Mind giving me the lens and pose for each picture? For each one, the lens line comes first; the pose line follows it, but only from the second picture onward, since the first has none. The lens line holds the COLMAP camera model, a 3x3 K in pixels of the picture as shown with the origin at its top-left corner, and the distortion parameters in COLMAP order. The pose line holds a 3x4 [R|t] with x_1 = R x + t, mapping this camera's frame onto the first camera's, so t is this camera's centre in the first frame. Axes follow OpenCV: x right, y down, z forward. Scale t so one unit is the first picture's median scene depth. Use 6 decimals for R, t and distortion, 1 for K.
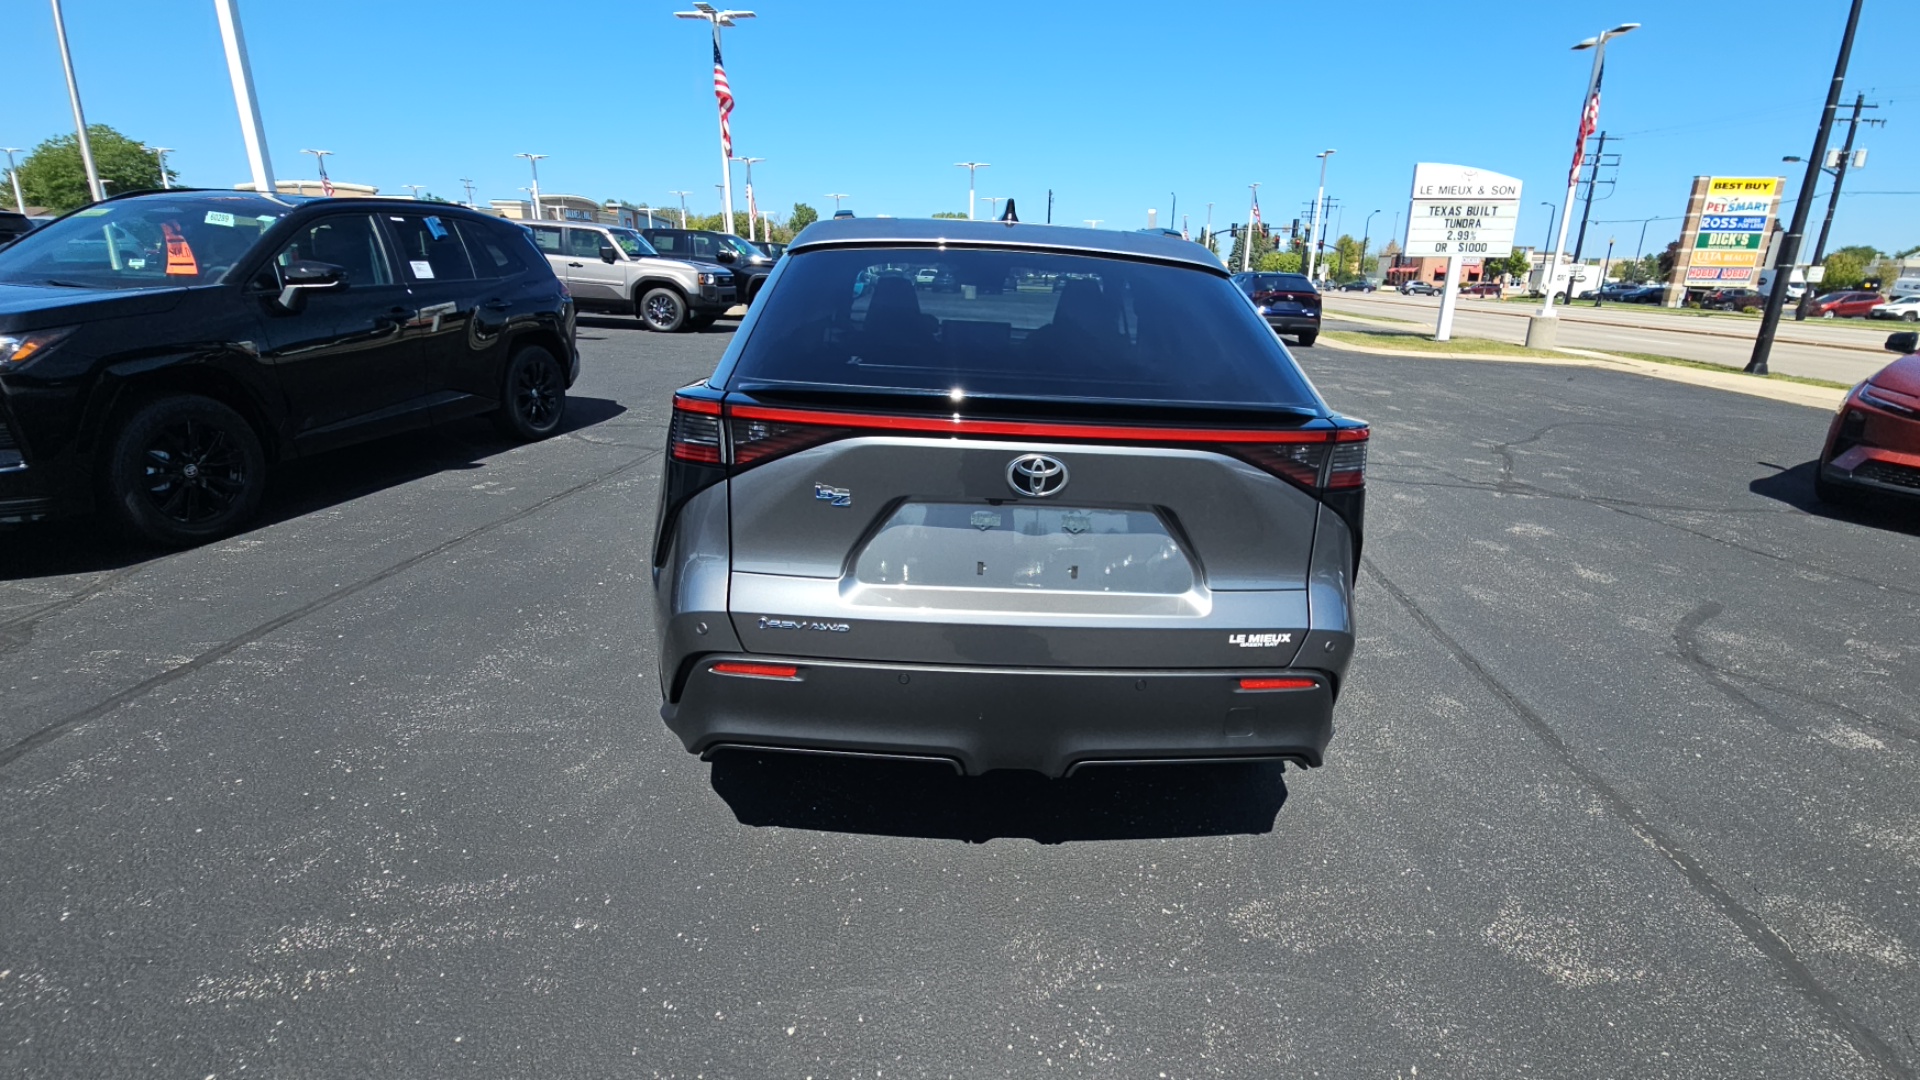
lens RADIAL K [[860.0, 0, 983.1], [0, 860.0, 537.9], [0, 0, 1]] dist [0.009007, -0.007262]
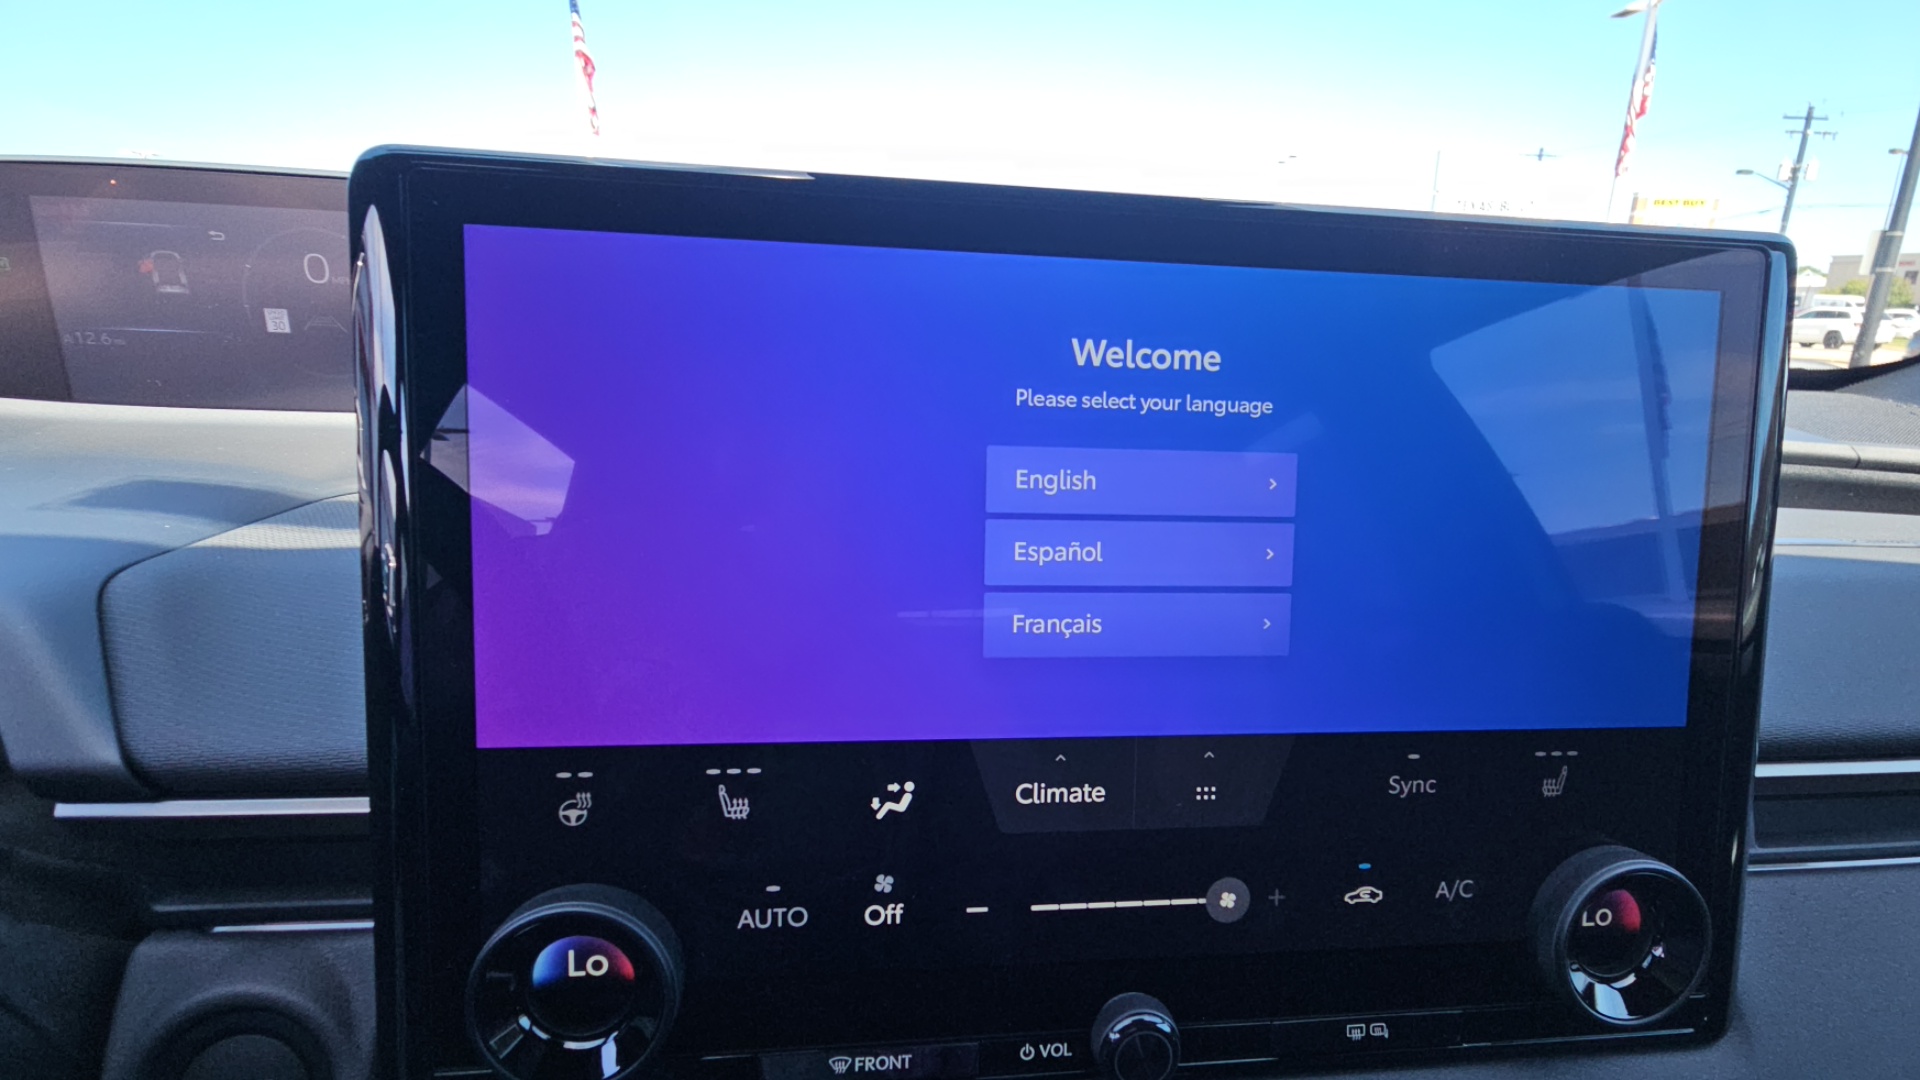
lens RADIAL K [[860.0, 0, 973.4], [0, 860.0, 540.4], [0, 0, 1]] dist [0.009007, -0.007262]
pose [[0.998048, -0.020999, 0.058811, -0.005834], [0.022304, 0.999517, -0.021620, -0.066220], [-0.058329, 0.022889, 0.998035, 0.274249]]
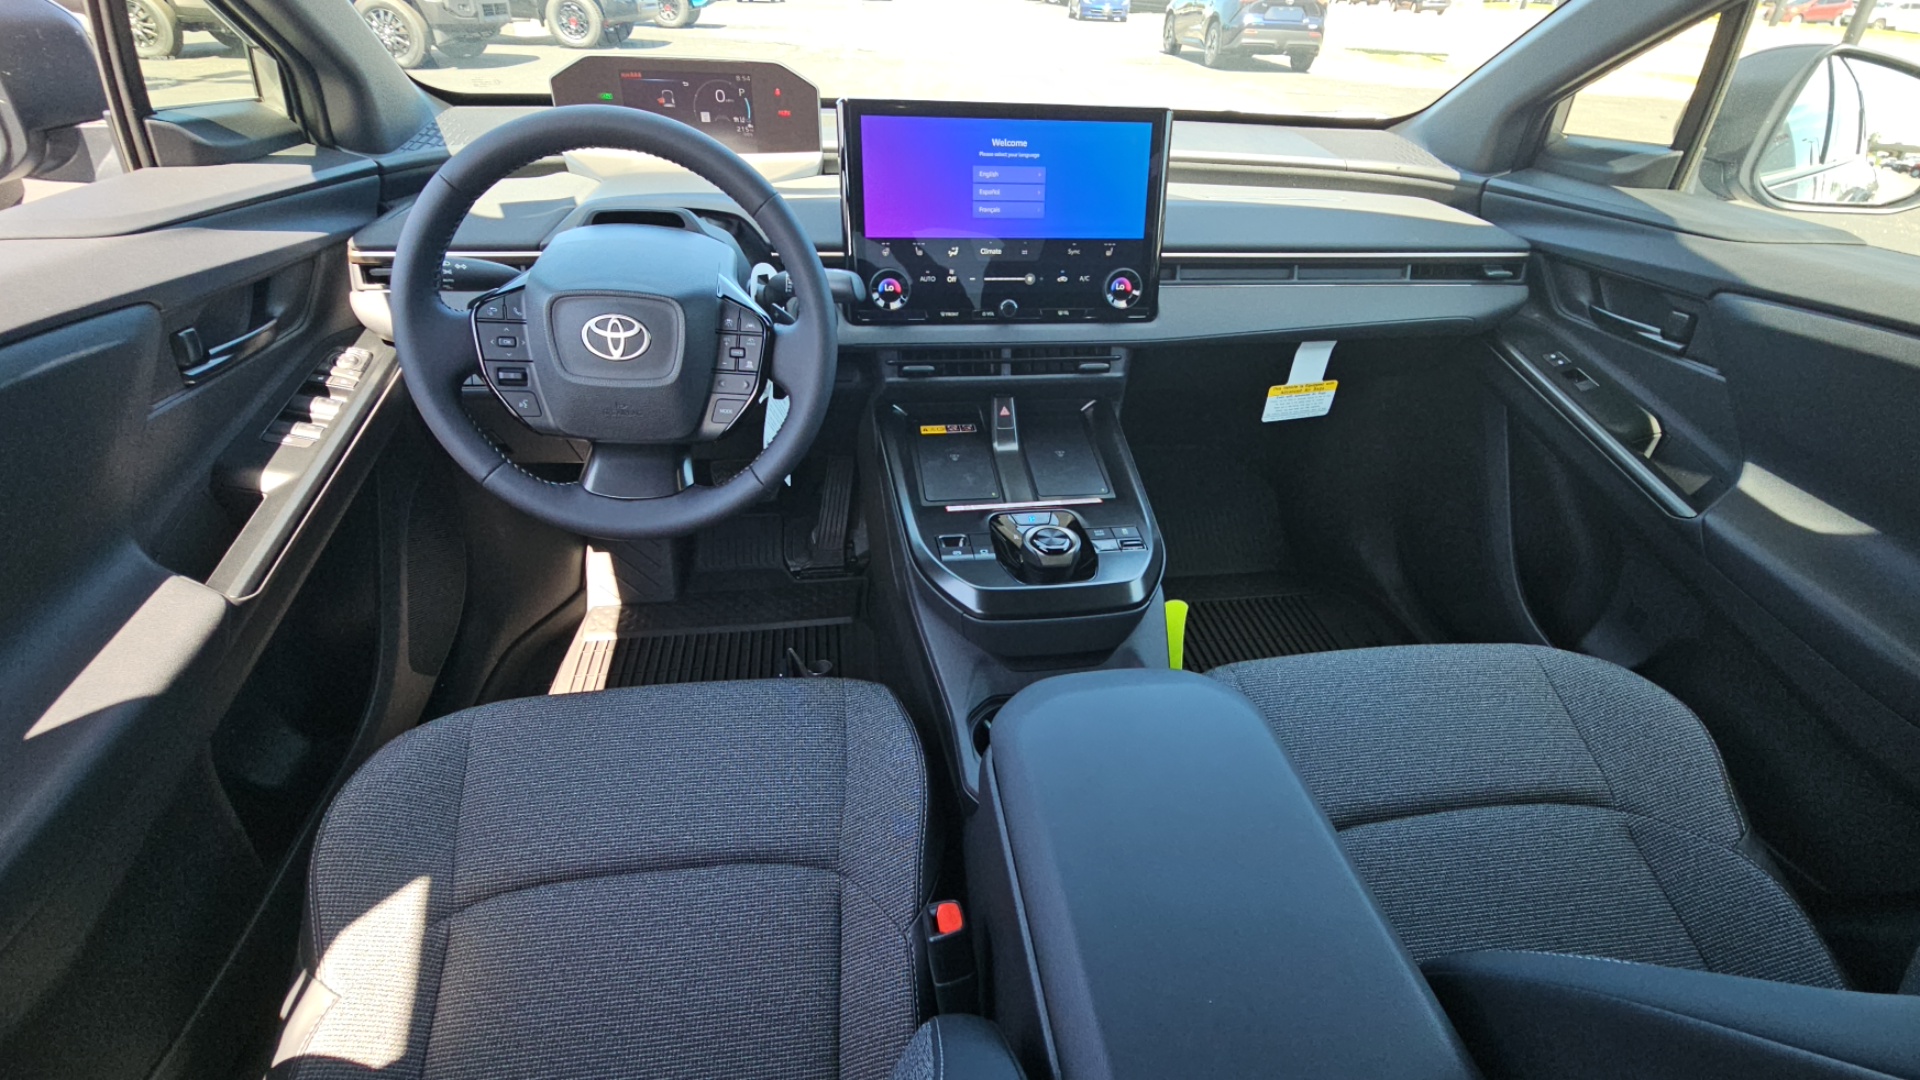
lens RADIAL K [[860.0, 0, 975.6], [0, 860.0, 541.3], [0, 0, 1]] dist [0.009007, -0.007262]
pose [[0.994194, -0.063476, 0.086885, -0.011422], [0.036802, 0.959362, 0.279769, -0.059772], [-0.101113, -0.274947, 0.956128, 0.223890]]
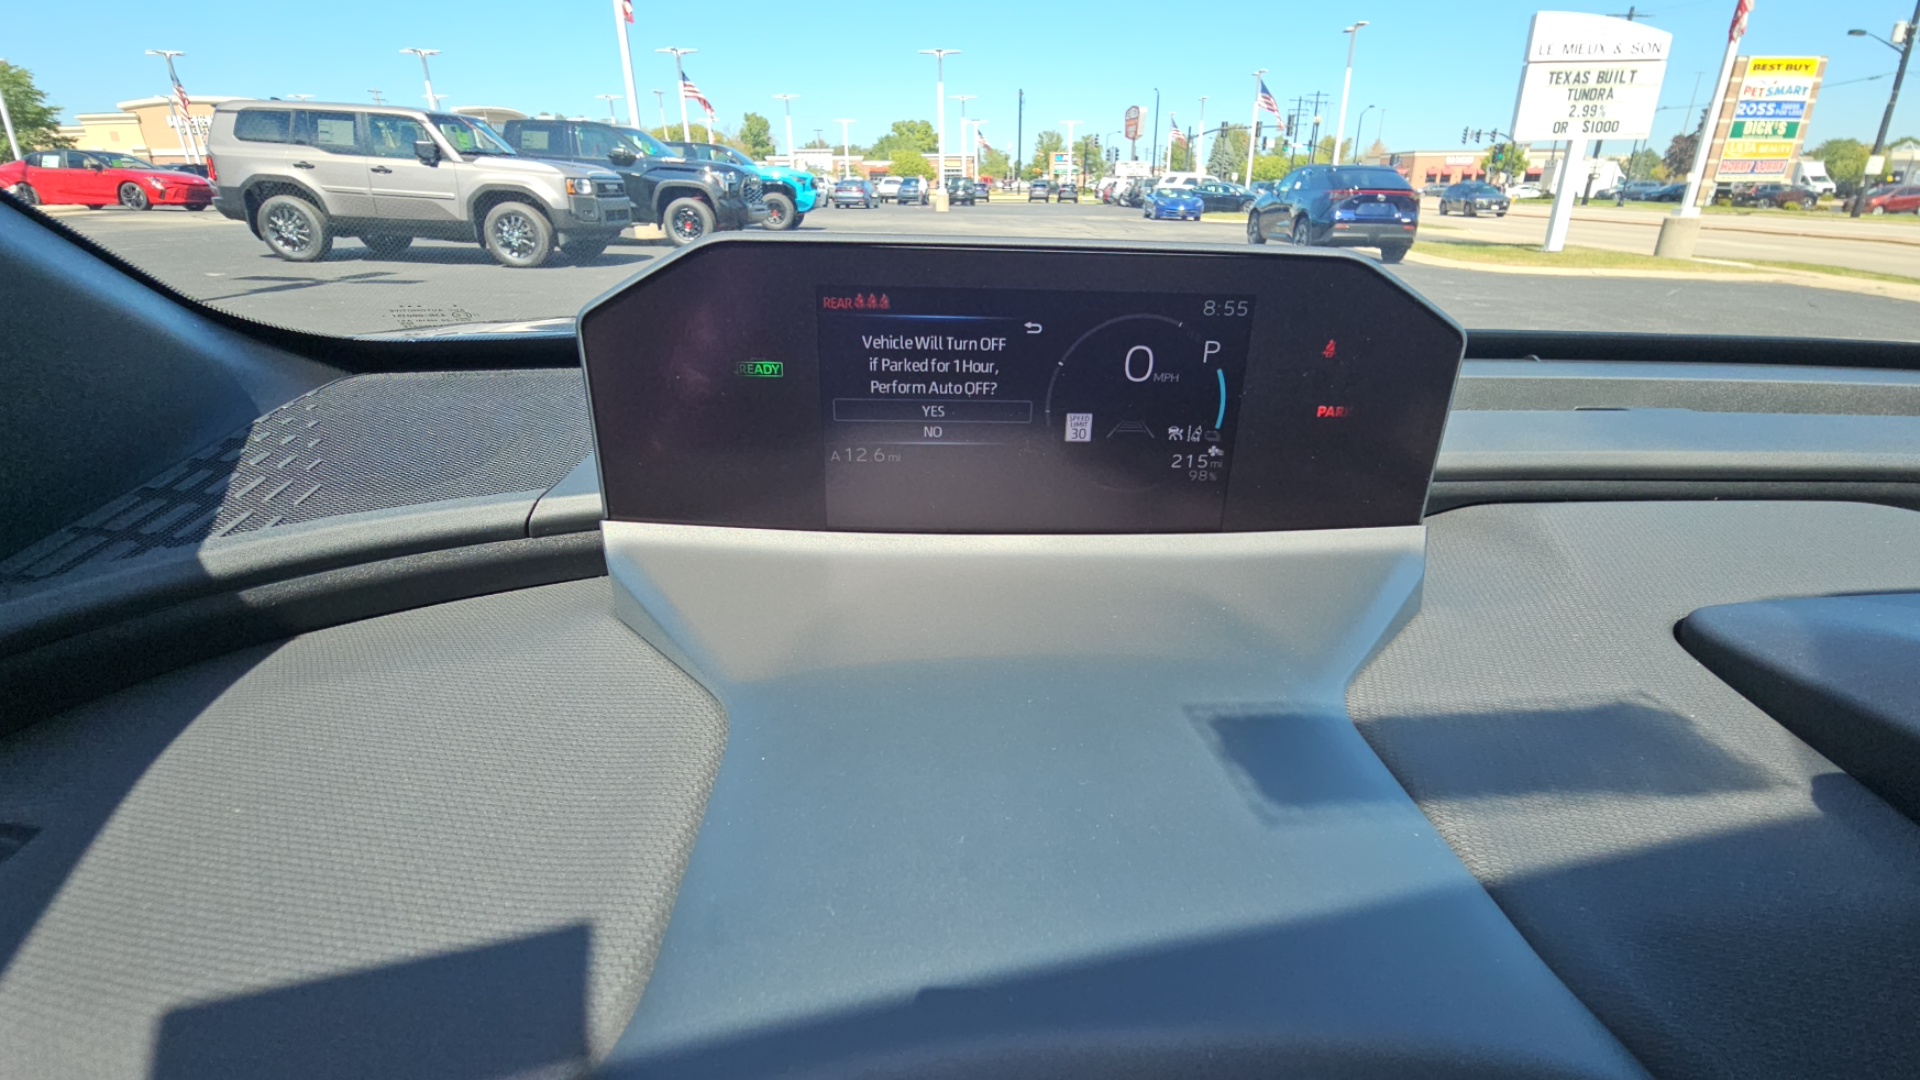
lens RADIAL K [[860.0, 0, 975.8], [0, 860.0, 549.1], [0, 0, 1]] dist [0.009007, -0.007262]
pose [[0.999312, -0.030814, 0.020625, -0.027617], [0.028600, 0.994559, 0.100168, -0.072940], [-0.023599, -0.099510, 0.994757, 0.280005]]
